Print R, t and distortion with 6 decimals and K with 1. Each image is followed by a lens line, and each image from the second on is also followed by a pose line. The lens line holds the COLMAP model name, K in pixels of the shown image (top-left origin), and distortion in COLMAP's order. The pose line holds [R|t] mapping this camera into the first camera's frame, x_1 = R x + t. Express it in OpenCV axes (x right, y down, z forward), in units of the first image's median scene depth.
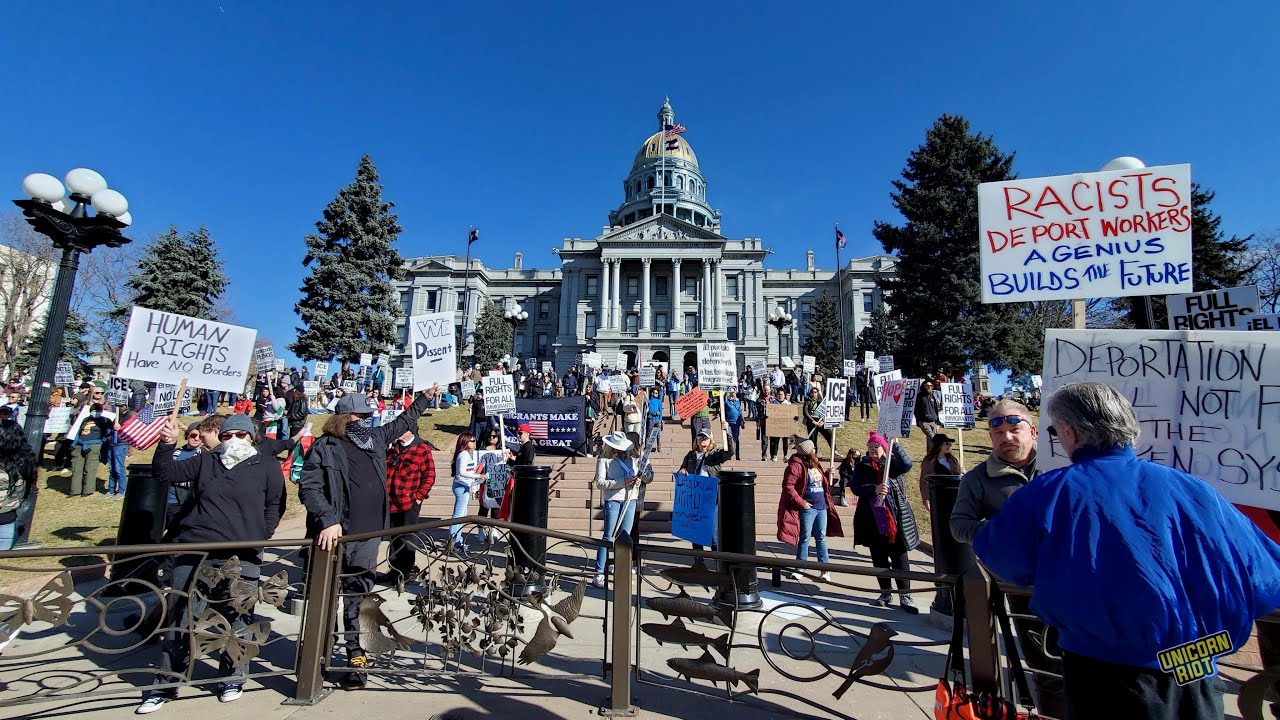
lens RADIAL K [[524.1, 0, 640.0], [0, 524.1, 360.0], [0, 0, 1]] dist [-0.030920, -0.000018]
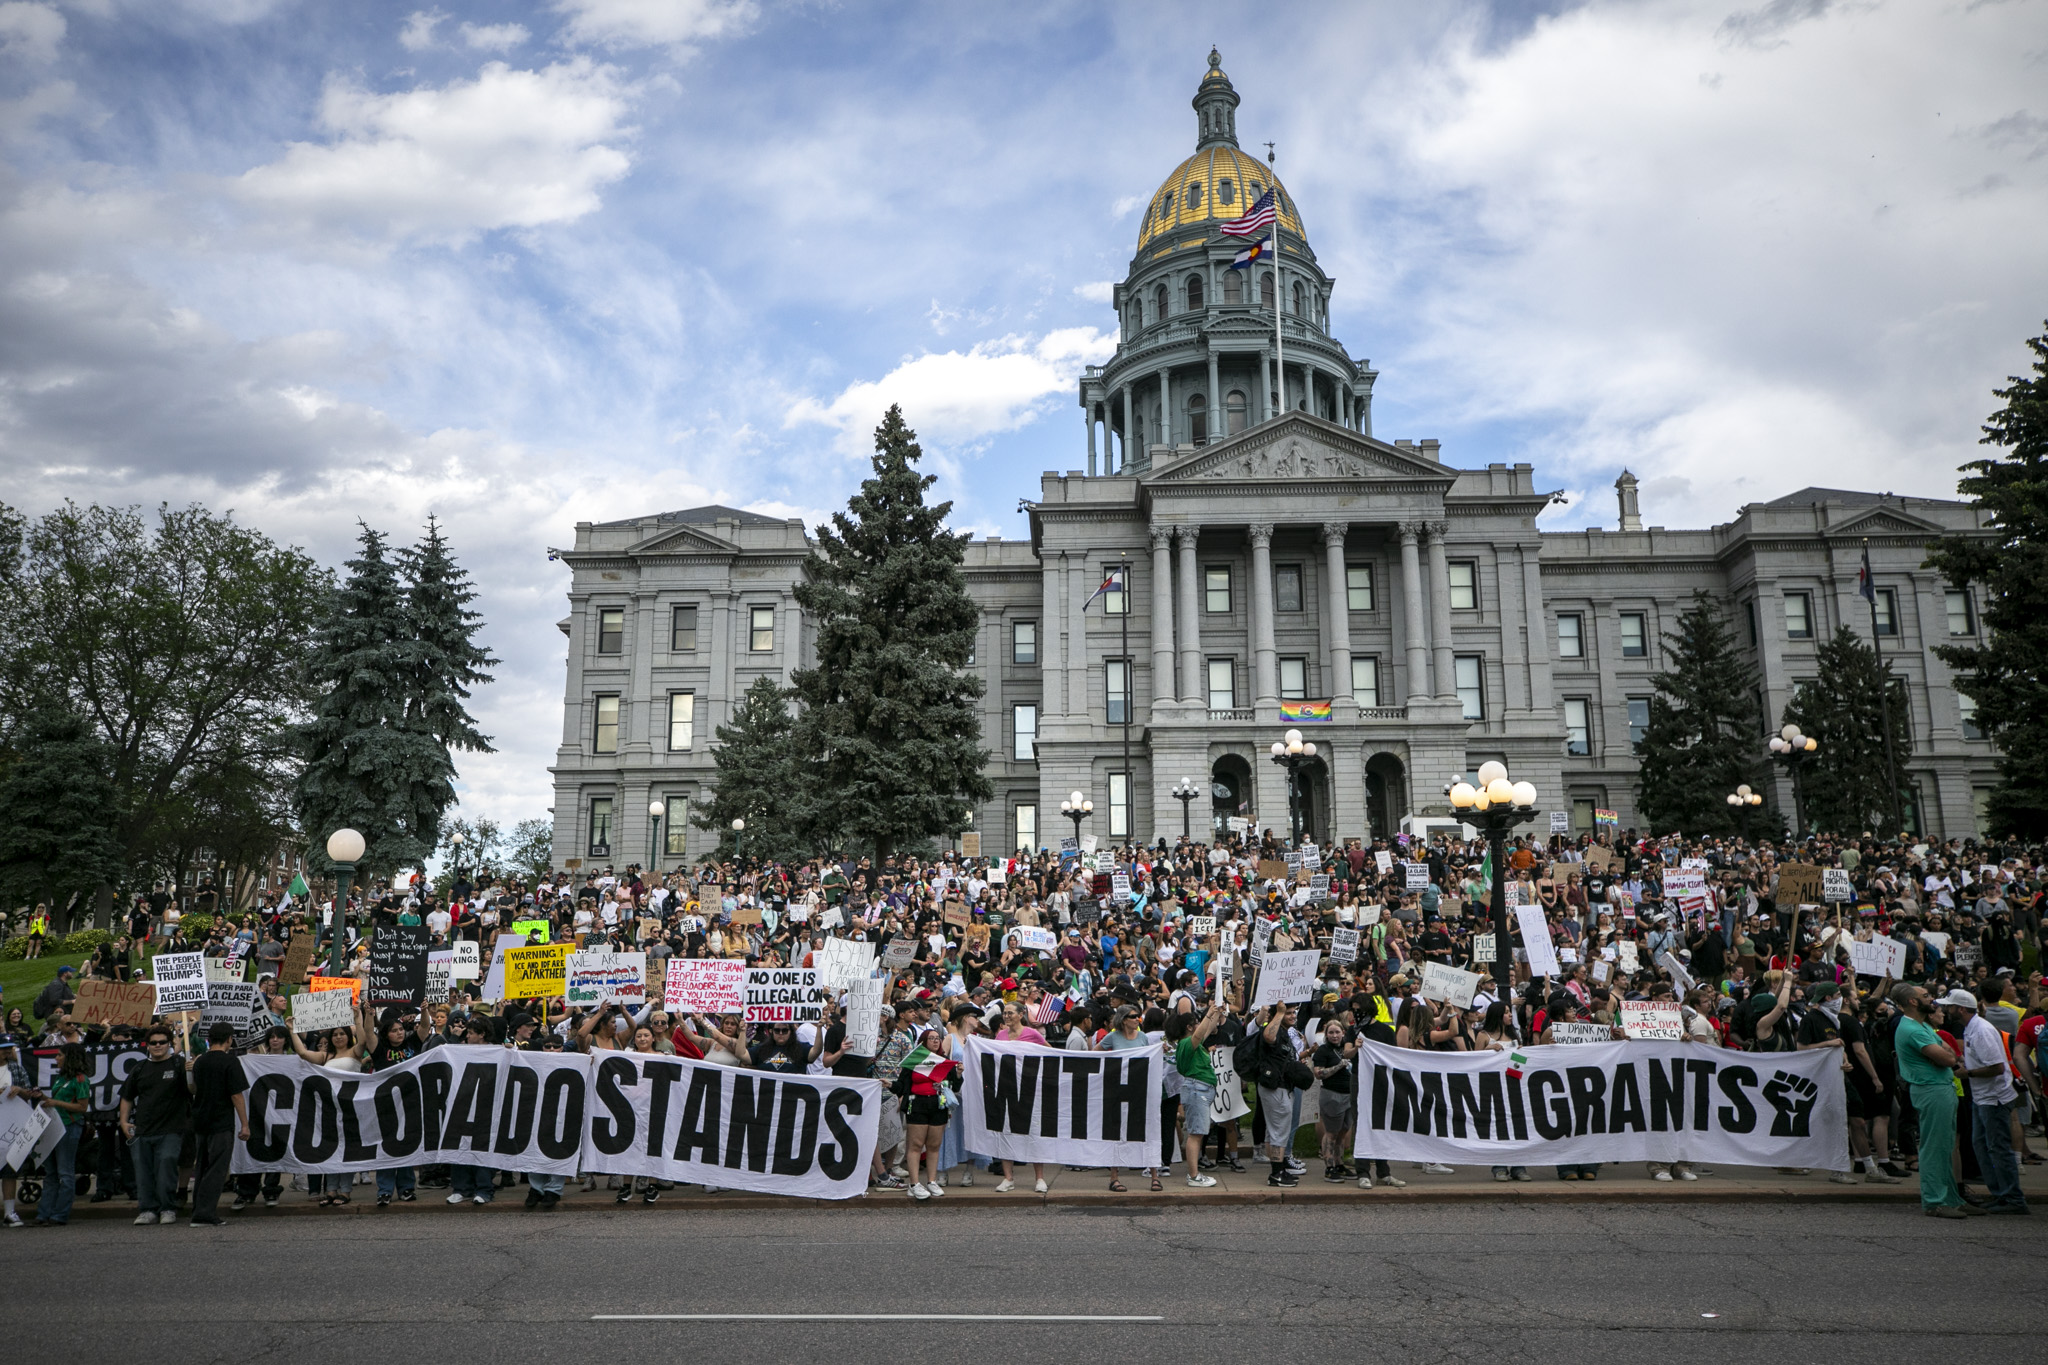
lens RADIAL K [[1589.5, 0, 1024.0], [0, 1589.5, 682.5], [0, 0, 1]] dist [-0.005466, 0.001044]
pose [[0.999608, -0.018585, 0.020919, -0.201674], [0.019027, 0.999596, -0.021113, -0.047556], [-0.020518, 0.021503, 0.999558, -0.230278]]
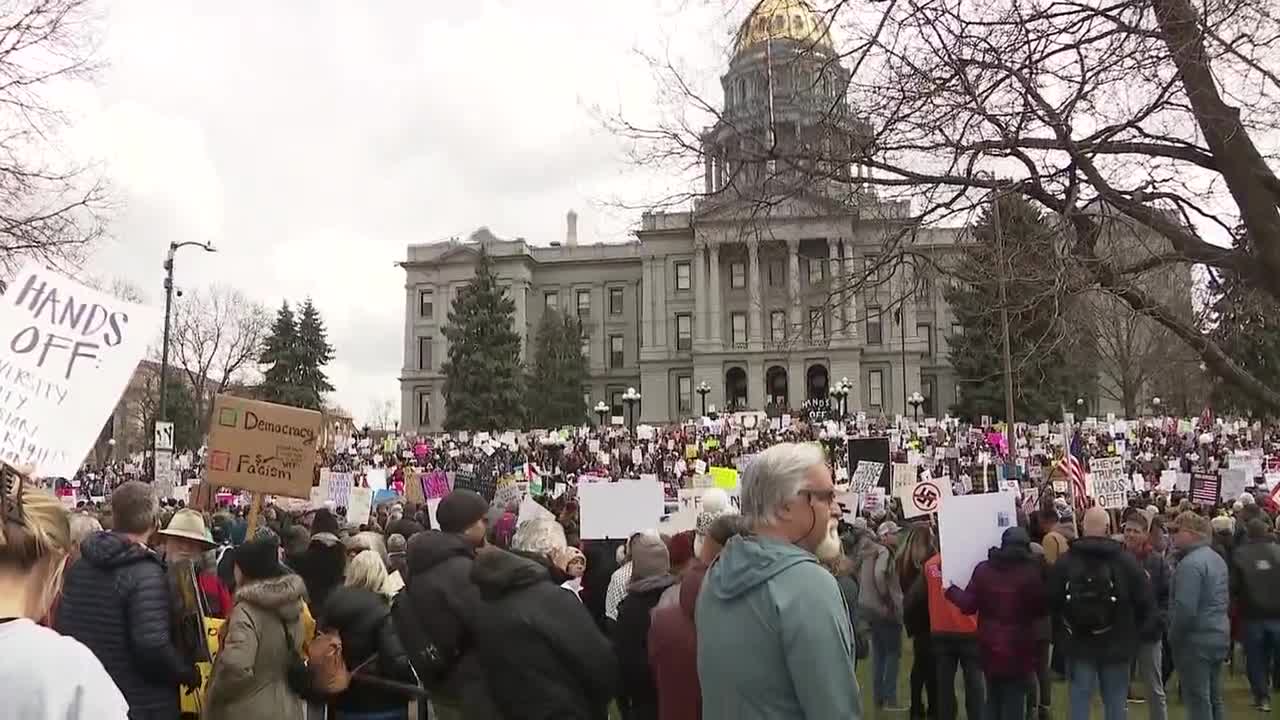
lens RADIAL K [[1157.5, 0, 640.0], [0, 1157.5, 360.0], [0, 0, 1]] dist [-0.194854, 0.010308]
pose [[0.990374, -0.046457, -0.130385, 0.059874], [0.054023, 0.997018, 0.055103, -0.123495], [0.127436, -0.061617, 0.989931, -0.669812]]
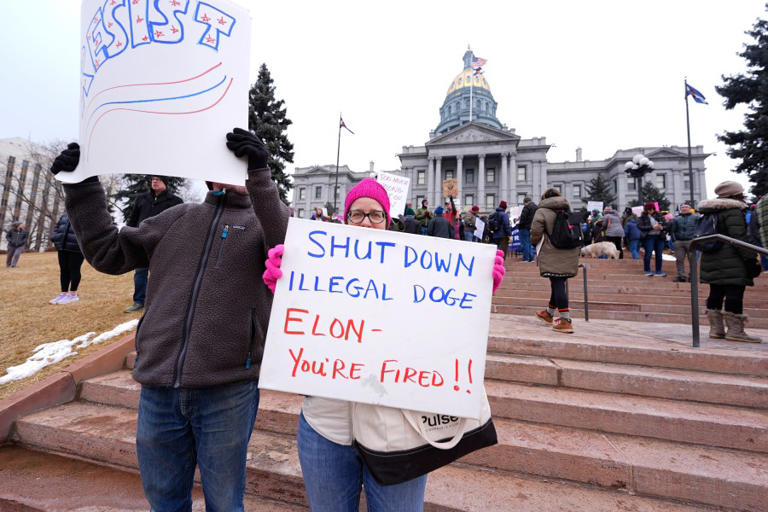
lens RADIAL K [[312.1, 0, 384.0], [0, 312.1, 256.0], [0, 0, 1]] dist [0.001870, -0.000021]
pose [[0.983482, 0.006102, -0.180904, -0.036104], [0.007557, 0.997176, 0.074721, 0.014429], [0.180849, -0.074854, 0.980658, 0.110487]]
